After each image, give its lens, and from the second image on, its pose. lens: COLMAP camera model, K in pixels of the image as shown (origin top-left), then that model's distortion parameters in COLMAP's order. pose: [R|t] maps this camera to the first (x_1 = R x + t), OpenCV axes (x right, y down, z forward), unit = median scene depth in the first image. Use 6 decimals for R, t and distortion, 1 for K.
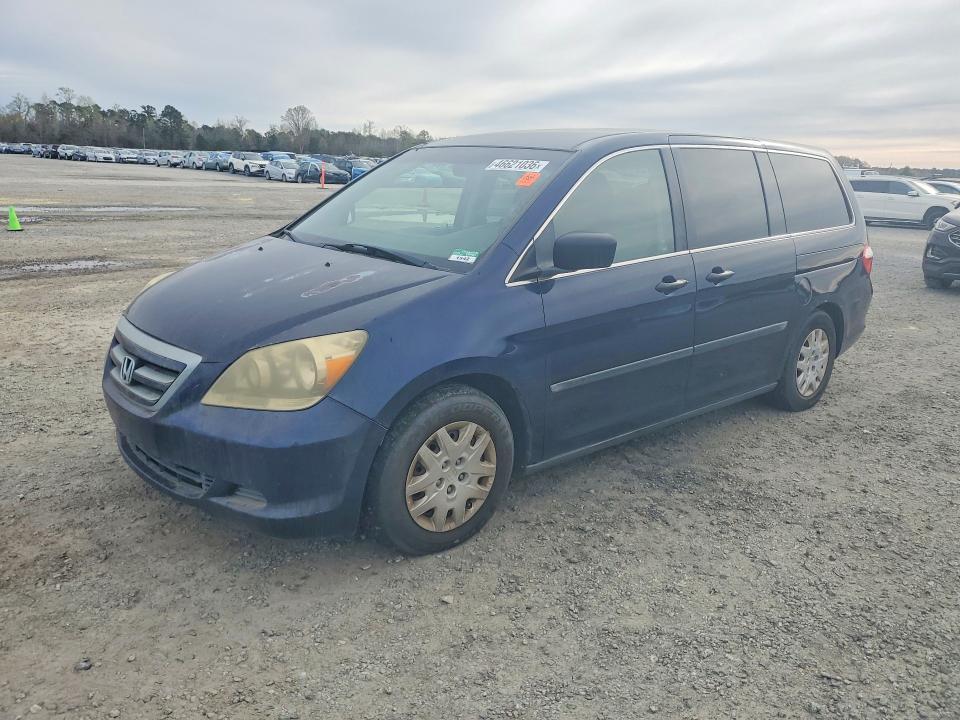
lens RADIAL K [[771.8, 0, 480.0], [0, 771.8, 360.0], [0, 0, 1]] dist [0.014698, 0.007496]
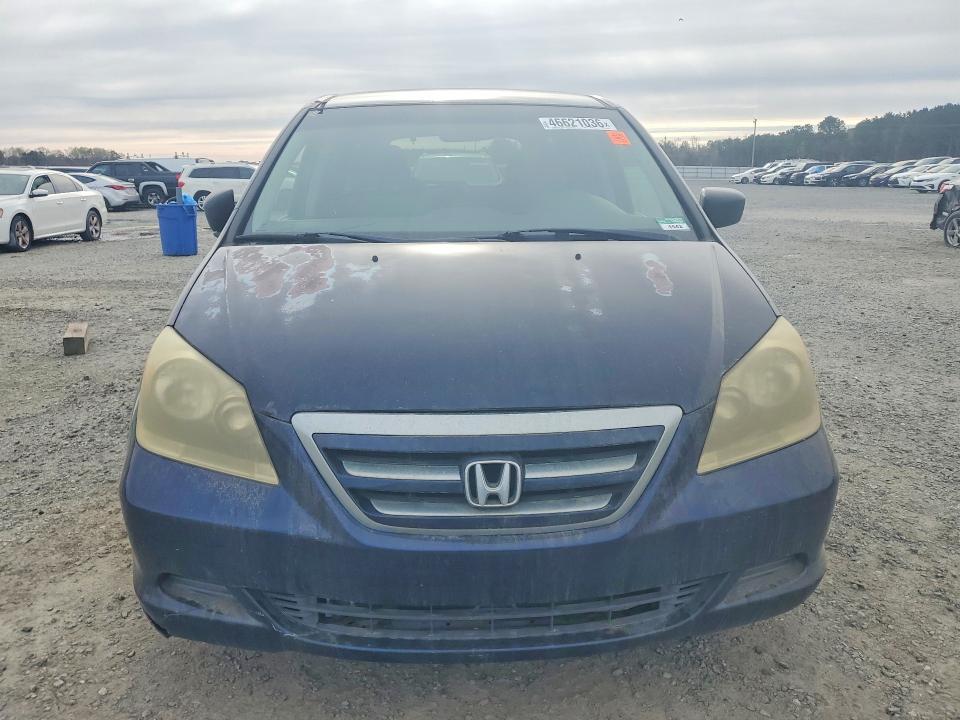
lens RADIAL K [[771.8, 0, 480.0], [0, 771.8, 360.0], [0, 0, 1]] dist [0.014698, 0.007496]
pose [[0.602913, -0.221910, 0.766324, -0.892545], [0.216304, 0.970028, 0.110719, -0.140345], [-0.767925, 0.099005, 0.632842, 0.676468]]
